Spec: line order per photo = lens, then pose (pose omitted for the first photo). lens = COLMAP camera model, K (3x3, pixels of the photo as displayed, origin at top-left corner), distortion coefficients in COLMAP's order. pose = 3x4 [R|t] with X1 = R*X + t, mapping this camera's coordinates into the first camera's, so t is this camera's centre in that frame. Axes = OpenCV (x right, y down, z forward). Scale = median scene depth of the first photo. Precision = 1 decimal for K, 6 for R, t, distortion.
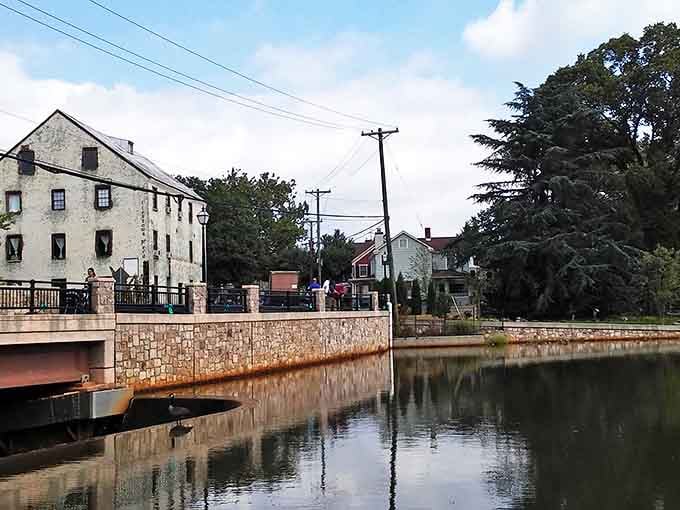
lens RADIAL K [[760.1, 0, 339.3], [0, 760.1, 231.5], [0, 0, 1]] dist [0.069126, 0.008823]
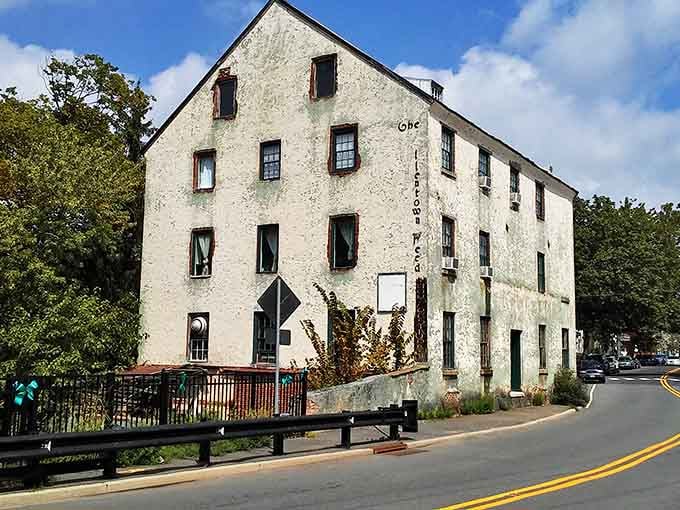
lens RADIAL K [[760.1, 0, 339.3], [0, 760.1, 231.5], [0, 0, 1]] dist [0.069126, 0.008823]
pose [[0.878456, -0.022958, -0.477272, -0.076291], [-0.005413, 0.998303, -0.057984, 0.036835], [0.477793, 0.053519, 0.876841, 0.565571]]
